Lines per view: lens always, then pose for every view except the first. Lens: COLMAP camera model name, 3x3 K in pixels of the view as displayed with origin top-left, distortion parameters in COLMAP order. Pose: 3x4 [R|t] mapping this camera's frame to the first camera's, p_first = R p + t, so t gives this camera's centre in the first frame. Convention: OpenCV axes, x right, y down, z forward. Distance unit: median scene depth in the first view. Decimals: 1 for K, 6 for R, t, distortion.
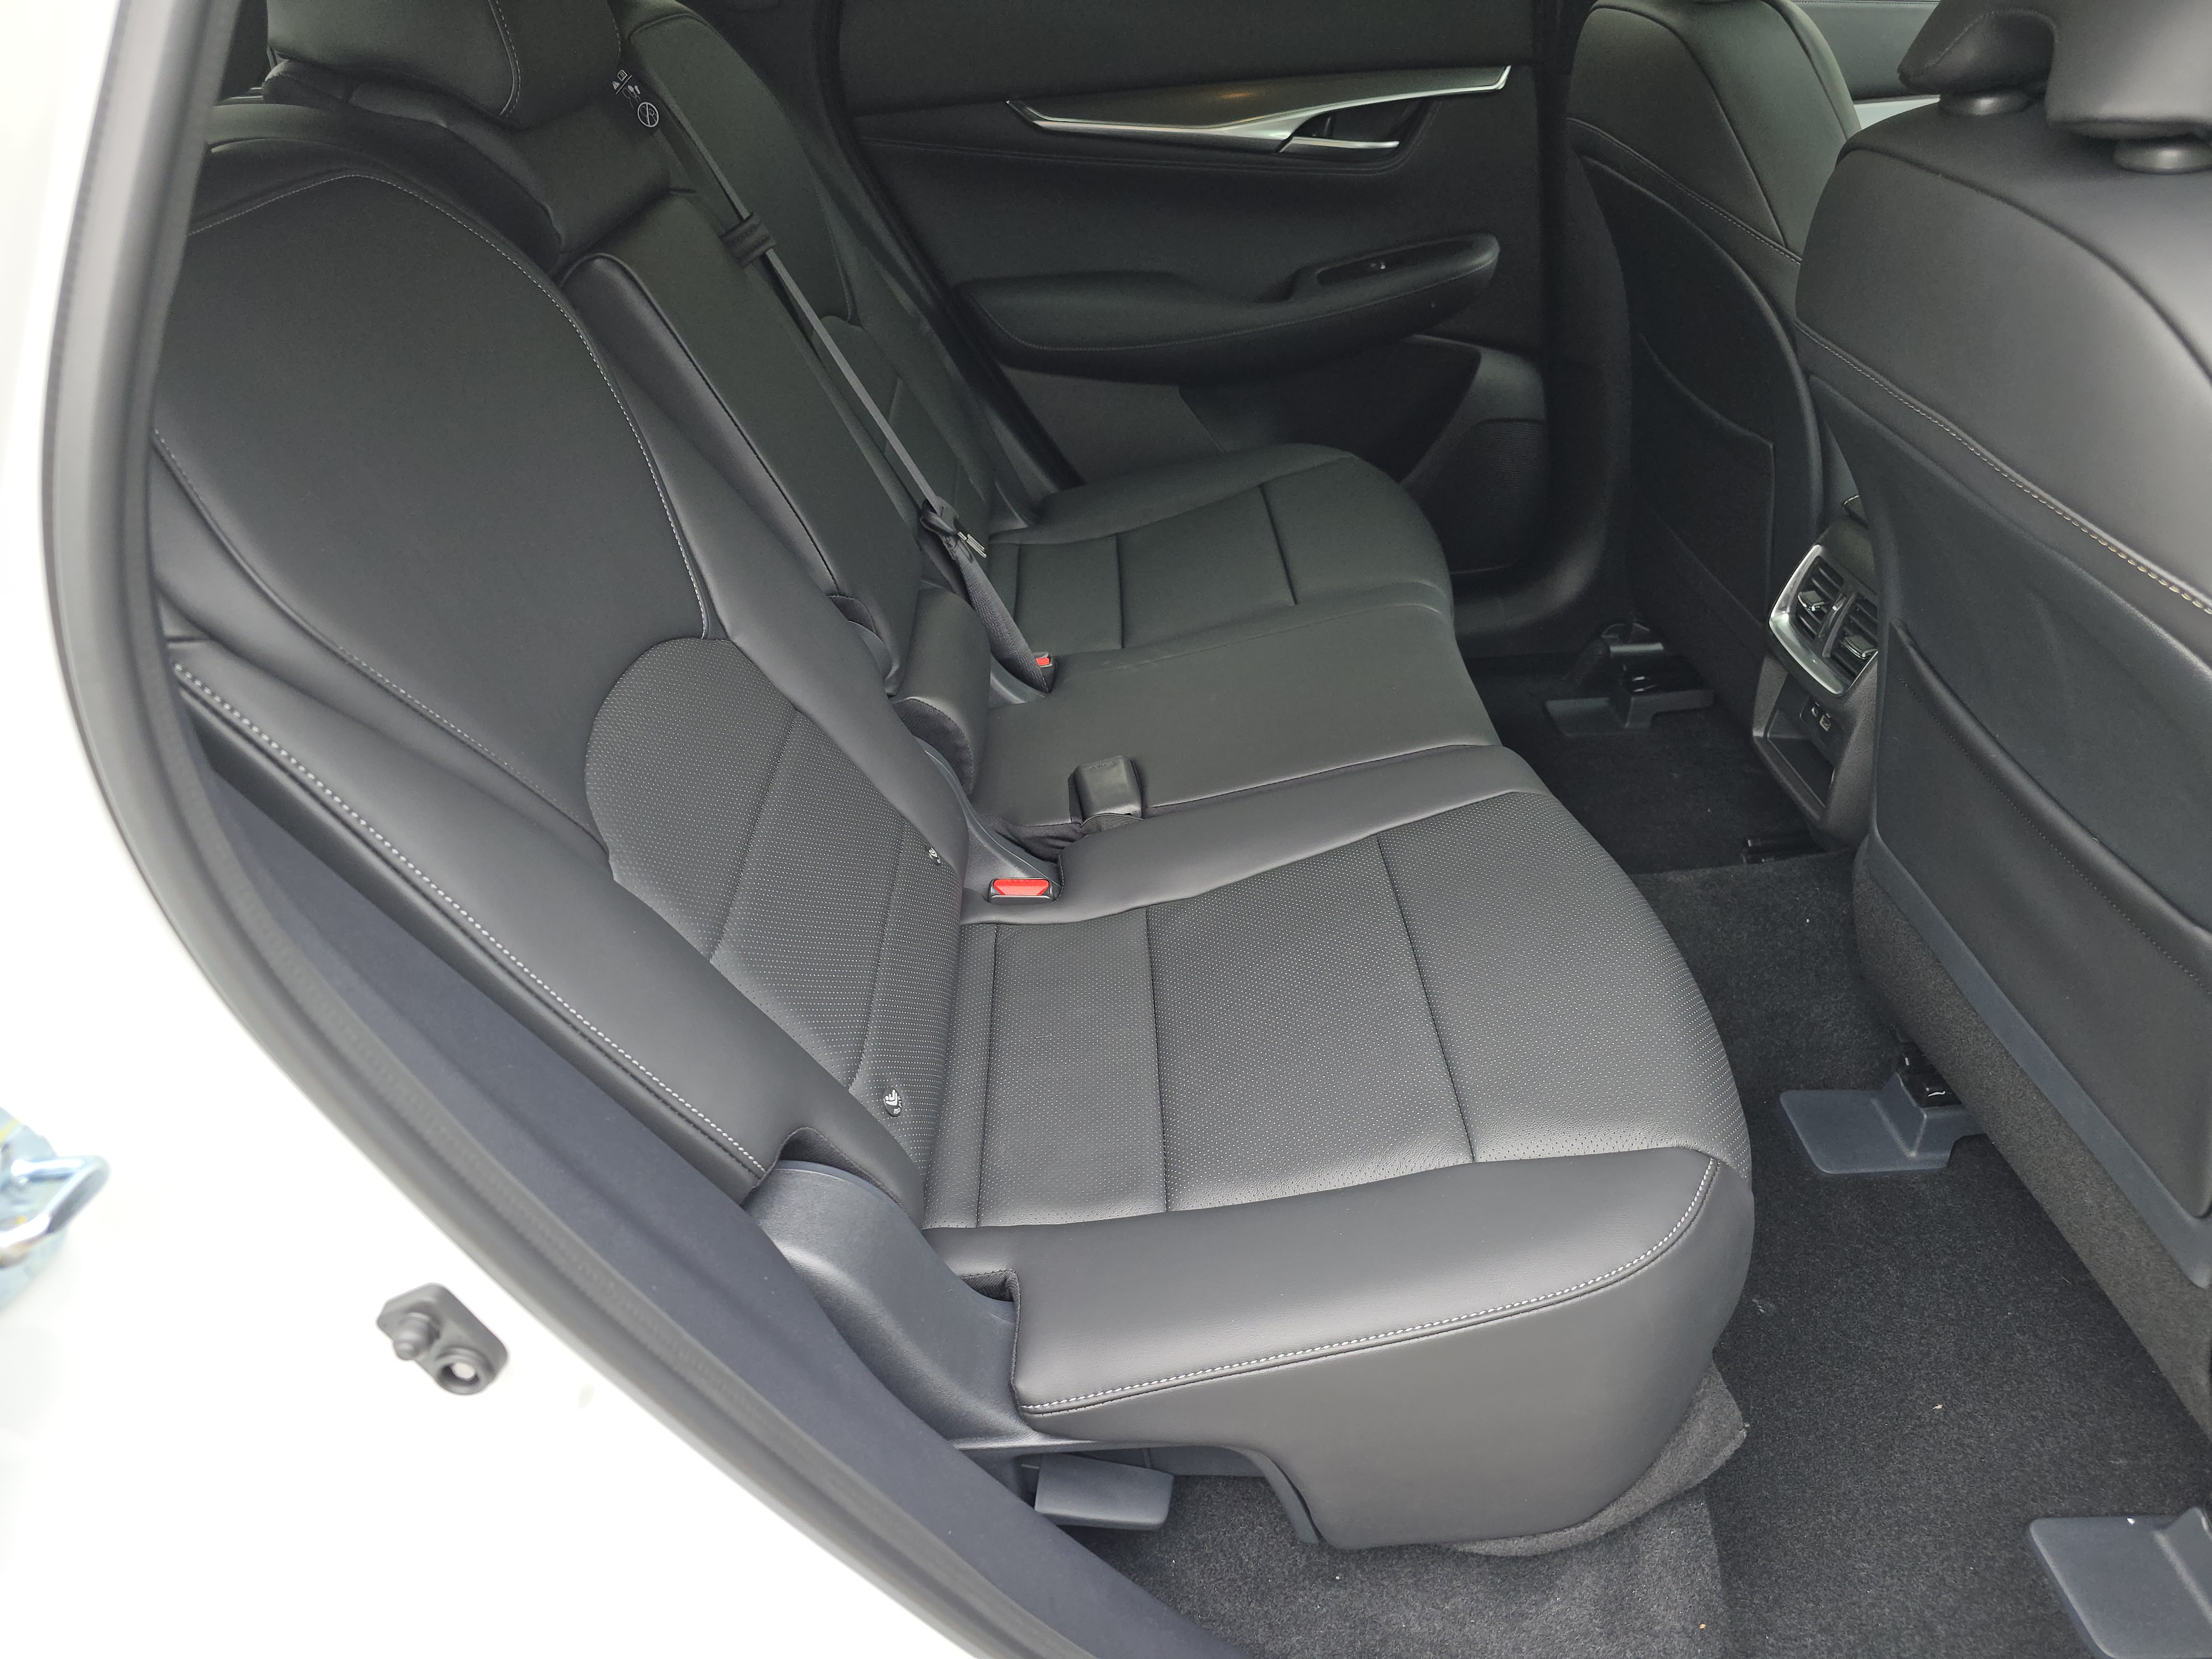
lens RADIAL K [[1513.8, 0, 1106.0], [0, 1513.8, 829.5], [0, 0, 1]] dist [0.020450, -0.003398]
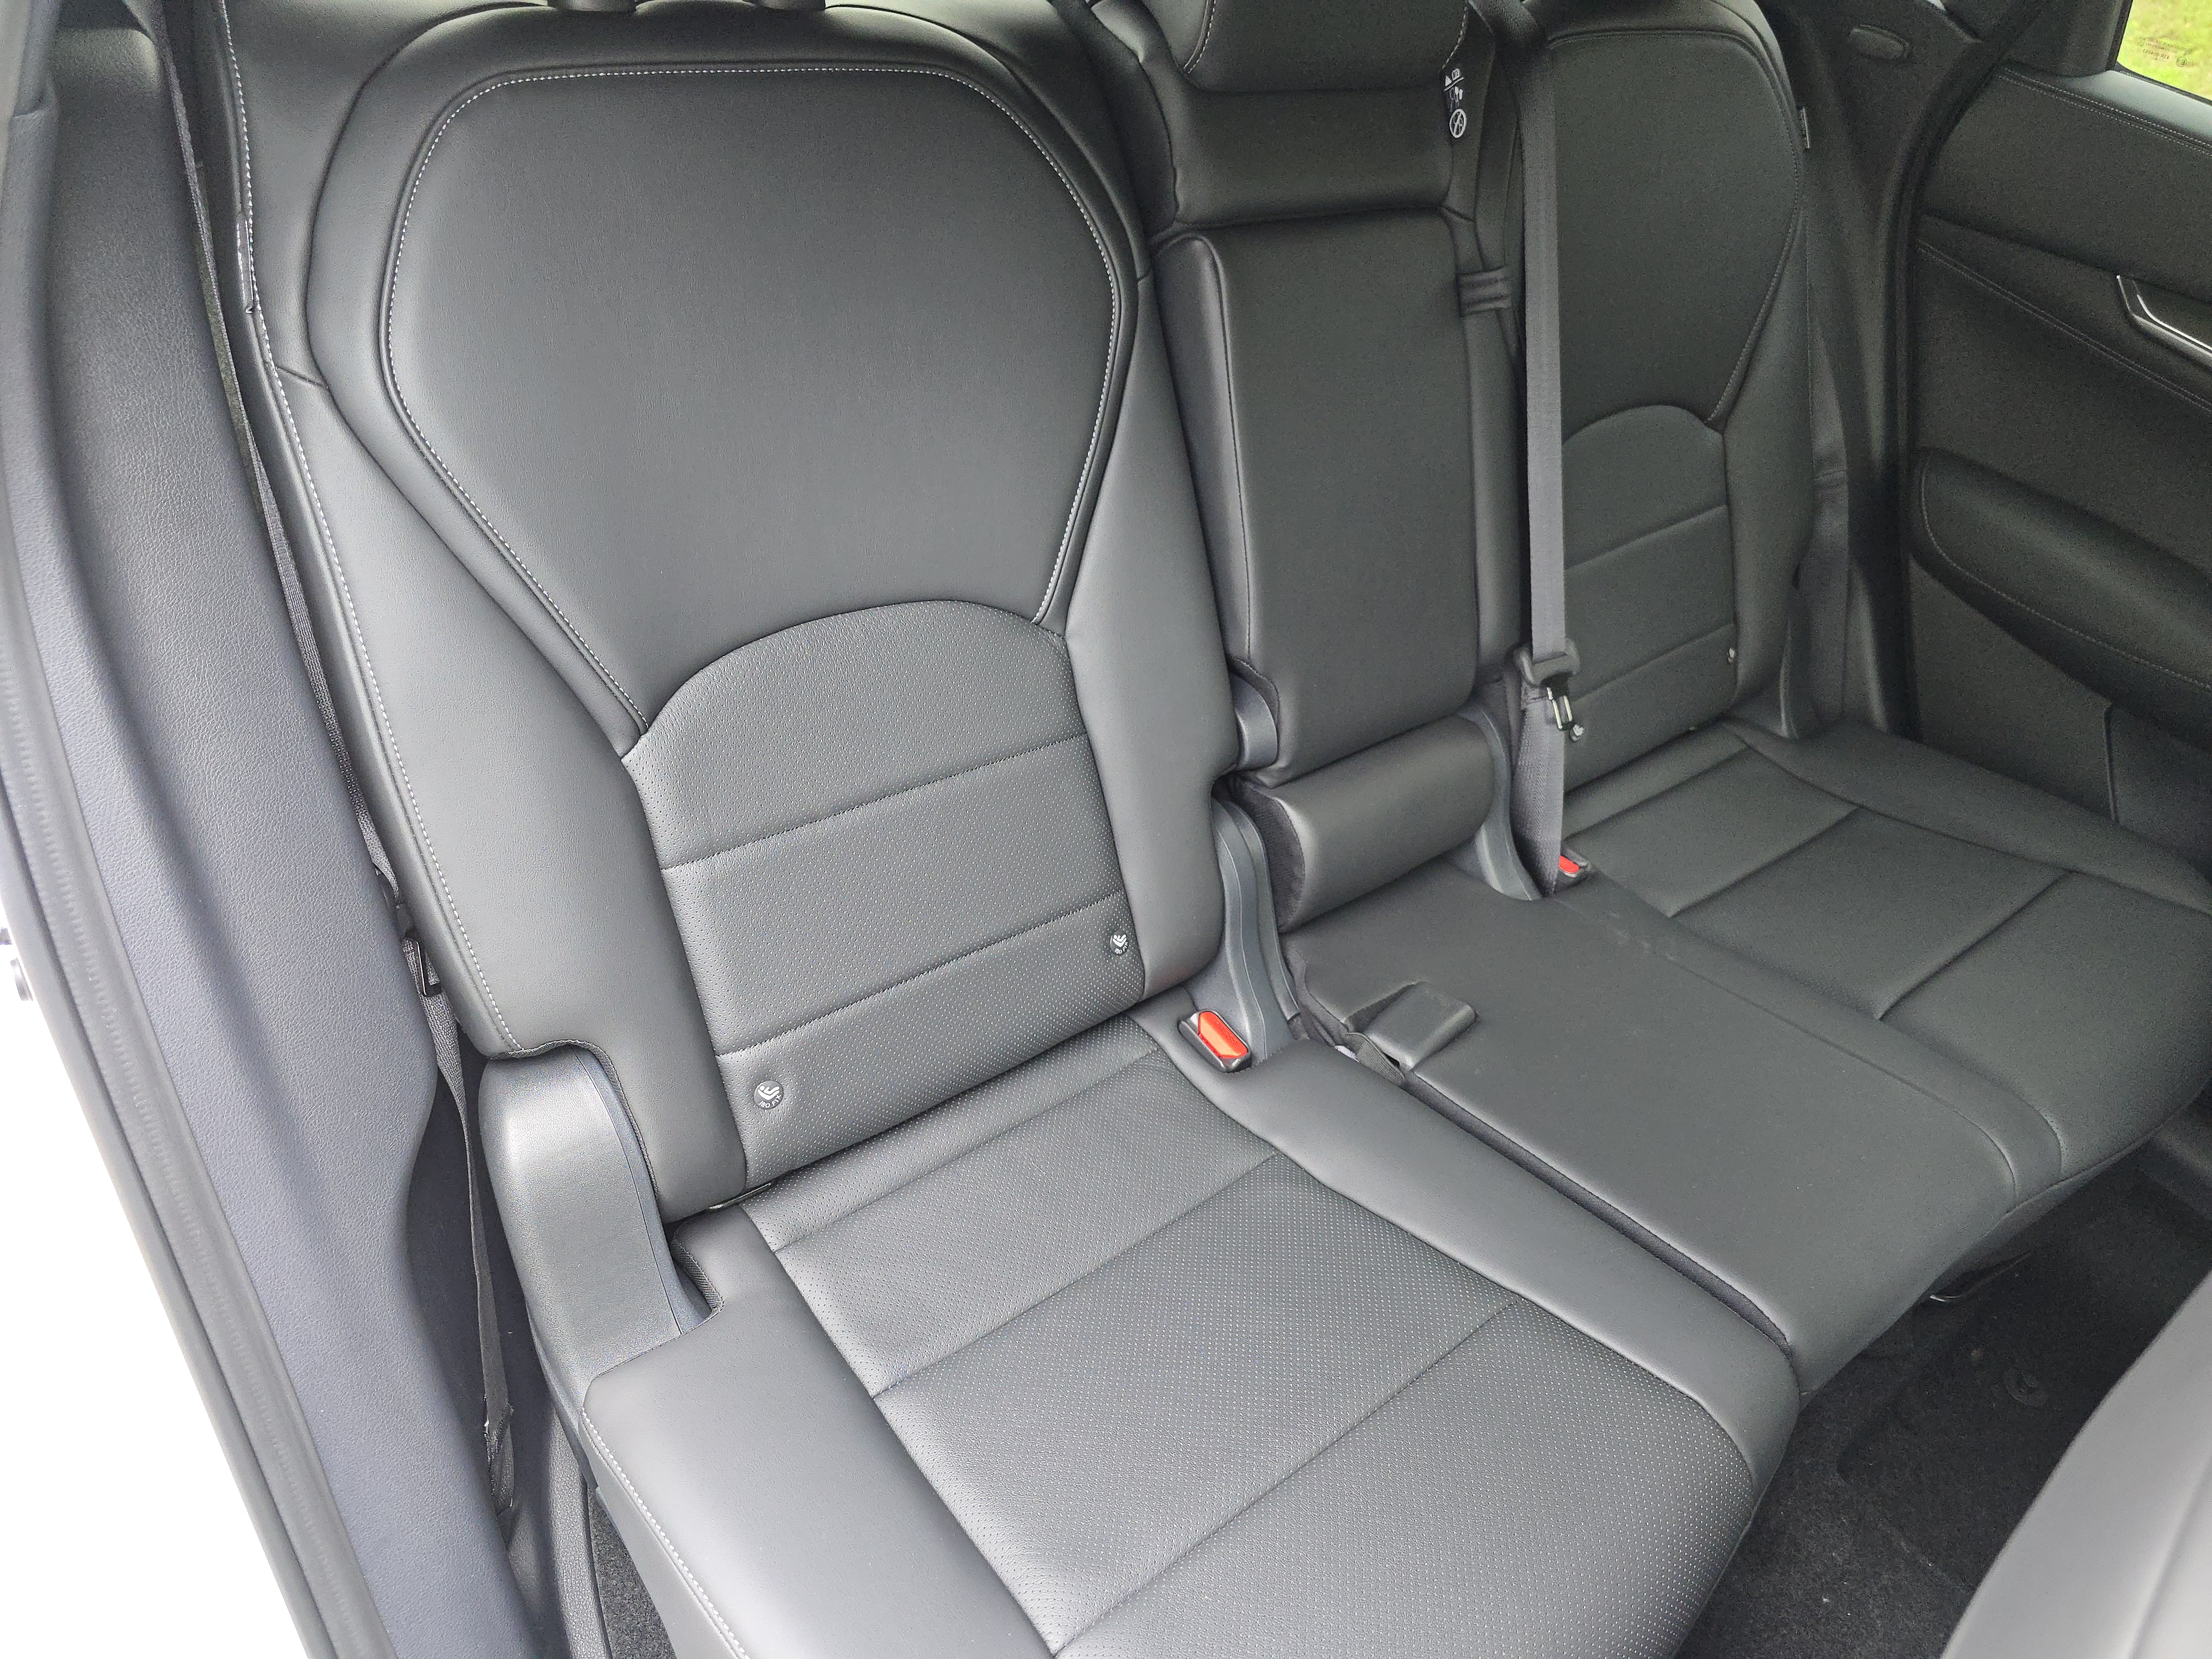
lens RADIAL K [[1513.8, 0, 1106.0], [0, 1513.8, 829.5], [0, 0, 1]] dist [0.020450, -0.003398]
pose [[0.605787, 0.608622, -0.512447, 0.232983], [-0.576339, 0.779707, 0.244724, -0.192664], [0.548503, 0.147093, 0.823109, 0.159037]]
